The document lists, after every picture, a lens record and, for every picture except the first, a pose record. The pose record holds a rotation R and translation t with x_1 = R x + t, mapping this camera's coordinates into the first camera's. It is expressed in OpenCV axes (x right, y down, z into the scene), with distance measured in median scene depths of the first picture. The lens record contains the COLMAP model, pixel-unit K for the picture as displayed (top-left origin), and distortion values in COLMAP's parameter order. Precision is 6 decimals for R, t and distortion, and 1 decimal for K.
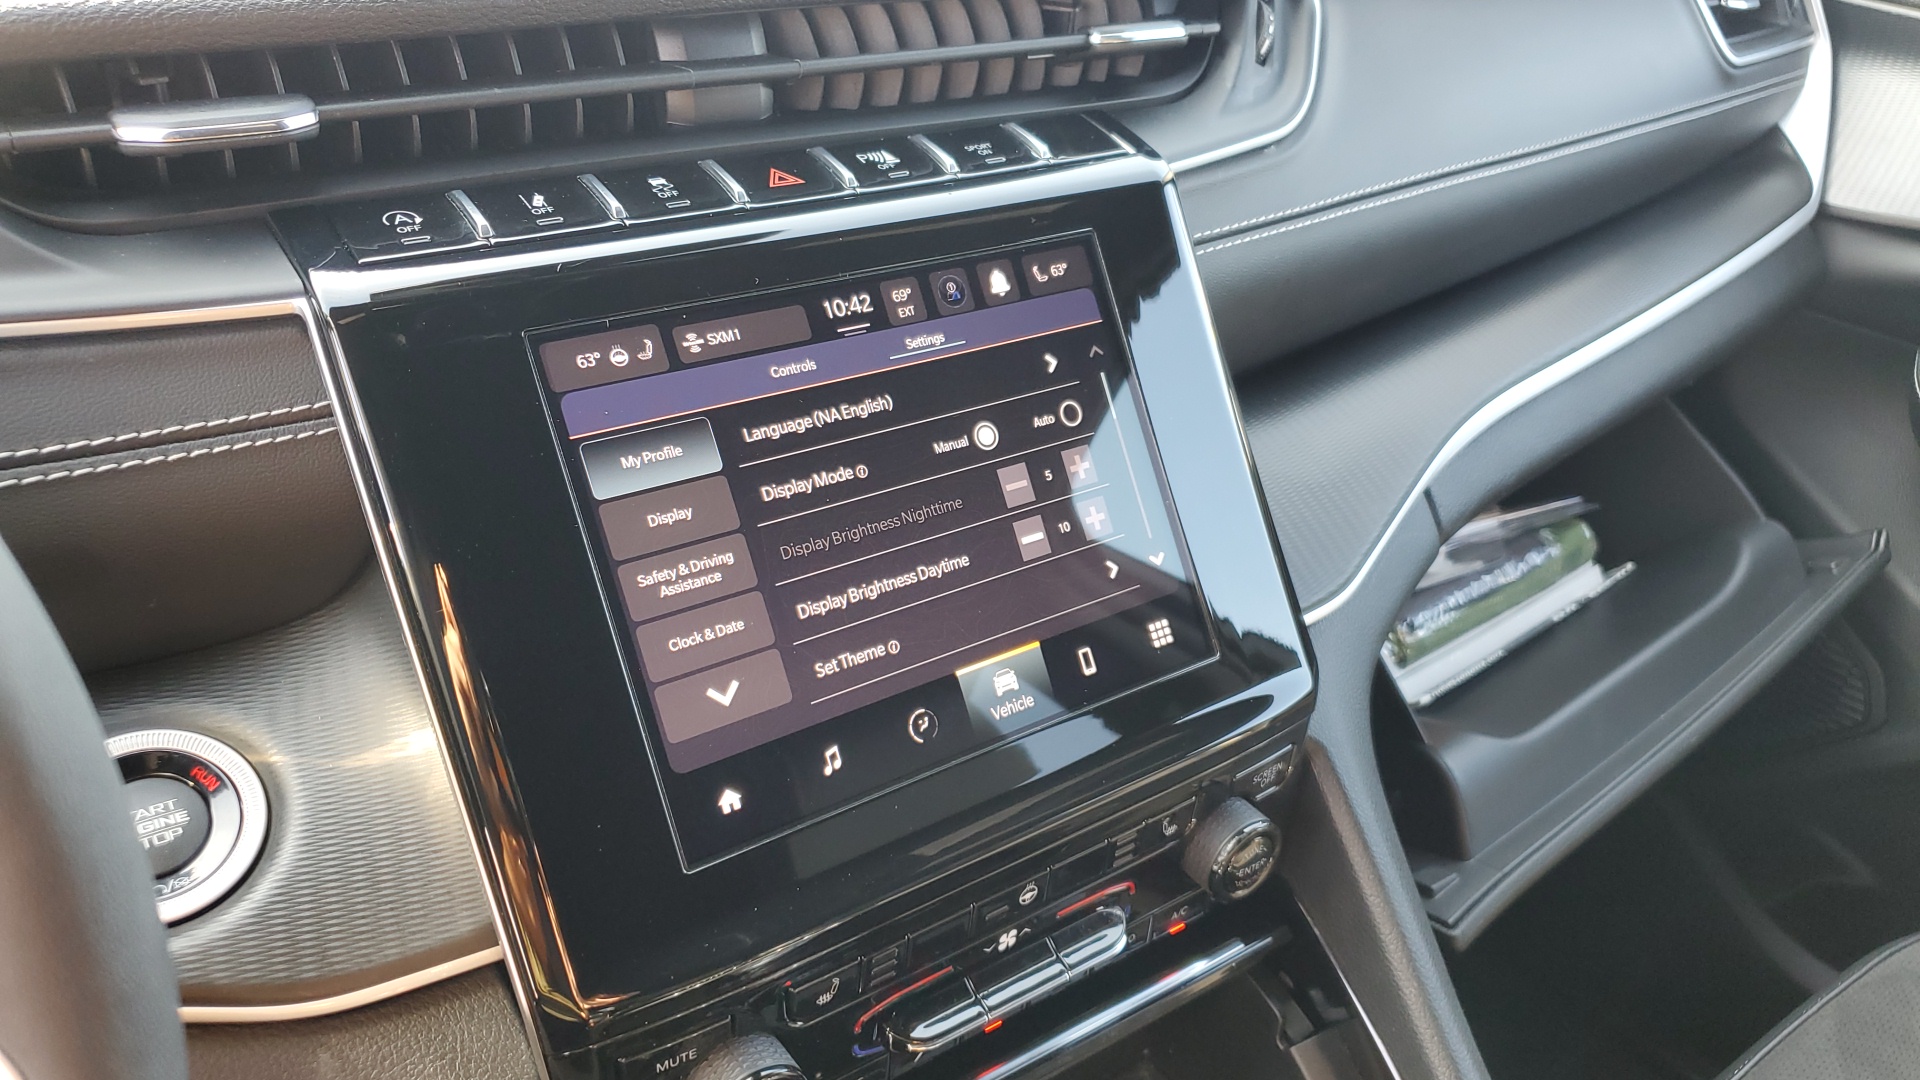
lens RADIAL K [[1583.6, 0, 957.2], [0, 1583.6, 548.3], [0, 0, 1]] dist [0.024661, 0.003659]
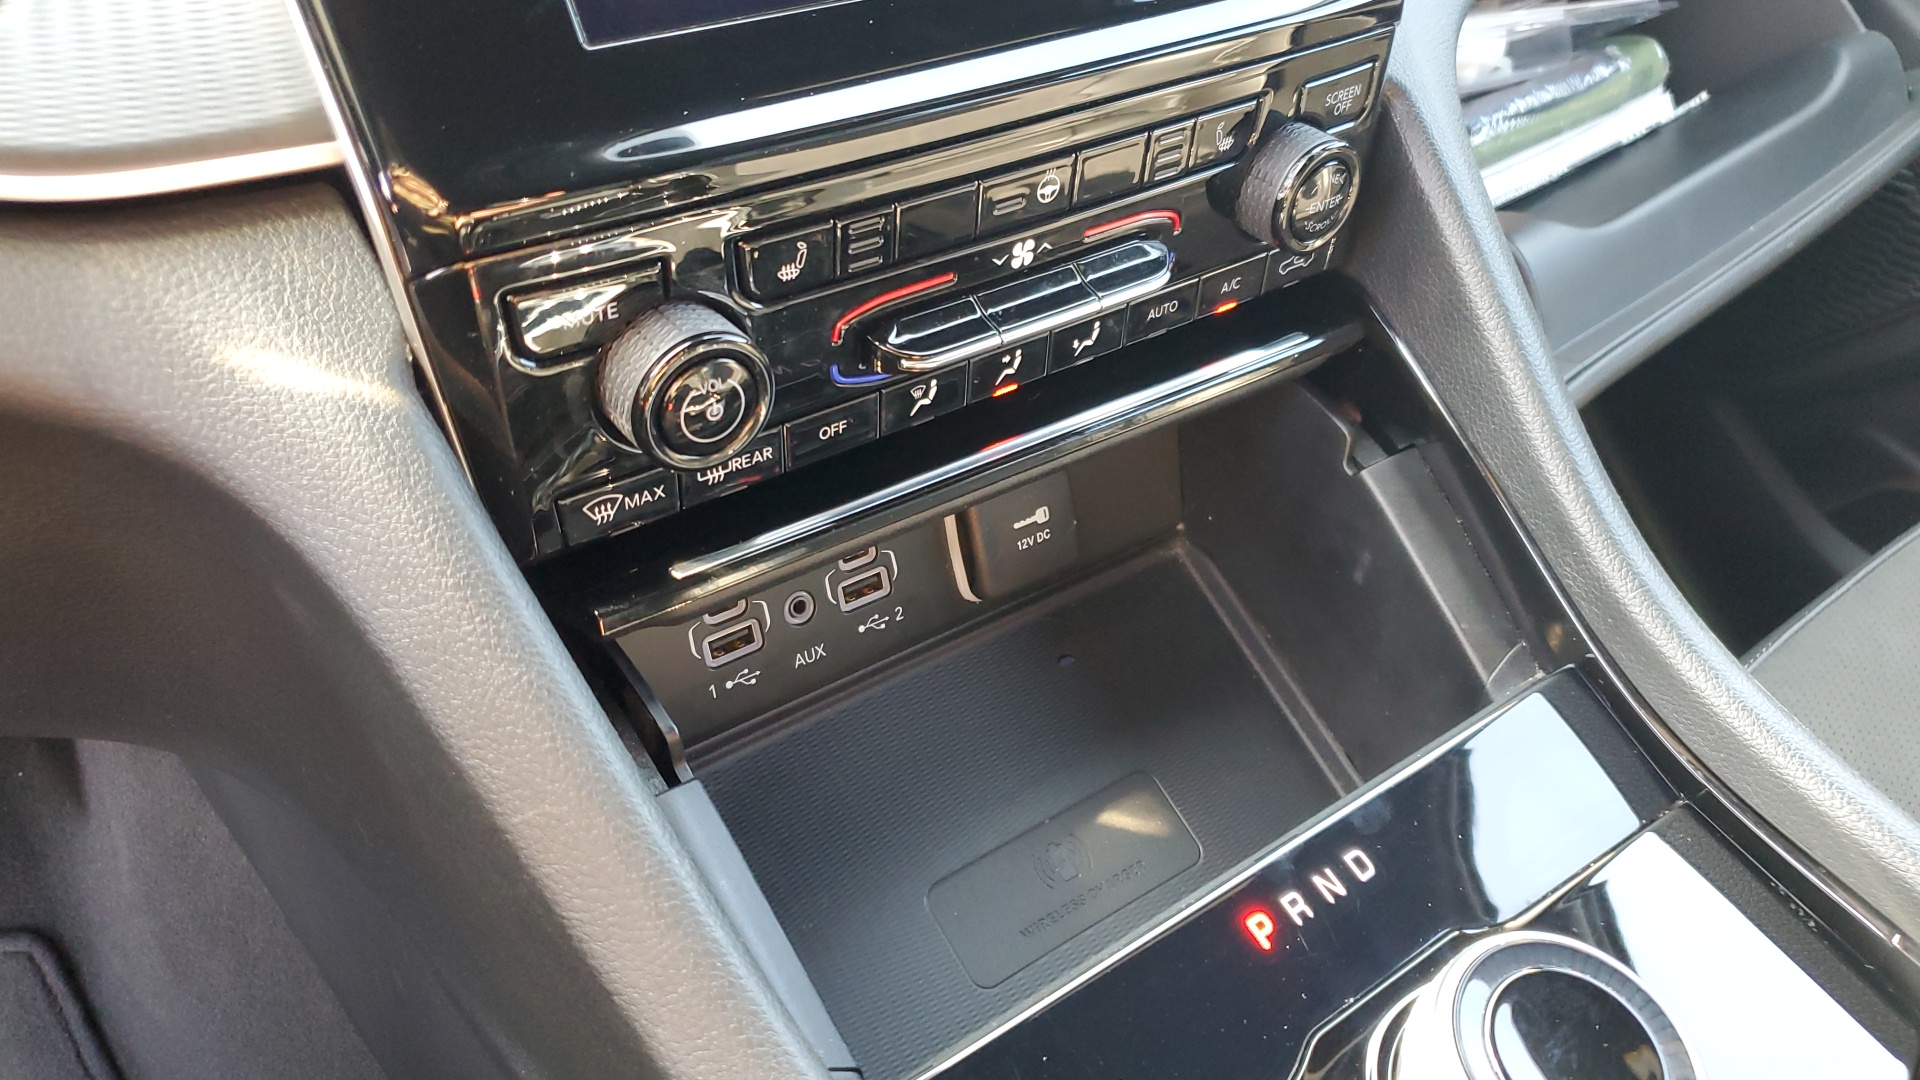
lens RADIAL K [[1583.6, 0, 959.5], [0, 1583.6, 554.4], [0, 0, 1]] dist [0.024661, 0.003659]
pose [[0.999420, -0.031938, 0.011824, -0.012472], [0.030355, 0.992798, 0.115891, 0.282745], [-0.015440, -0.115464, 0.993192, 0.194971]]
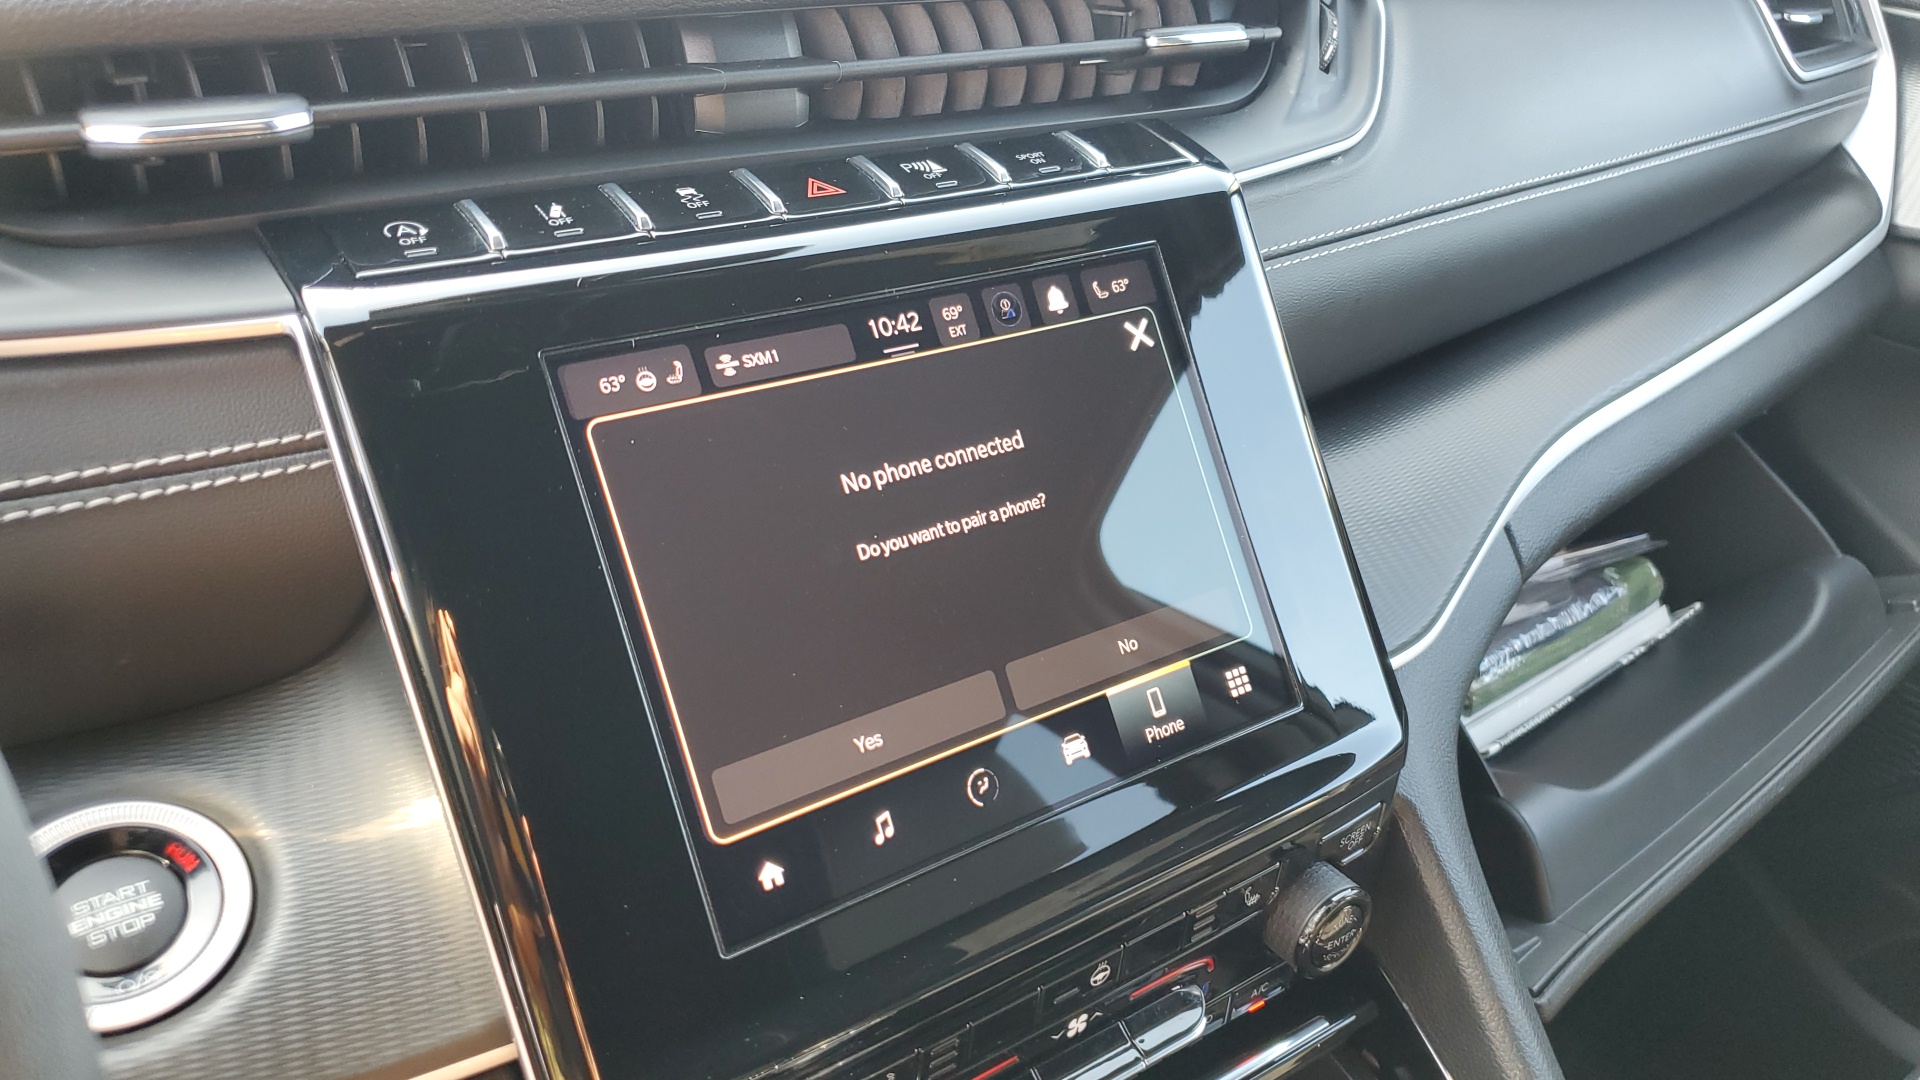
lens RADIAL K [[1583.6, 0, 960.5], [0, 1583.6, 542.5], [0, 0, 1]] dist [0.024661, 0.003659]
pose [[0.999931, -0.010663, -0.004944, -0.025251], [0.010481, 0.999320, -0.035358, 0.004217], [0.005318, 0.035304, 0.999362, 0.084845]]
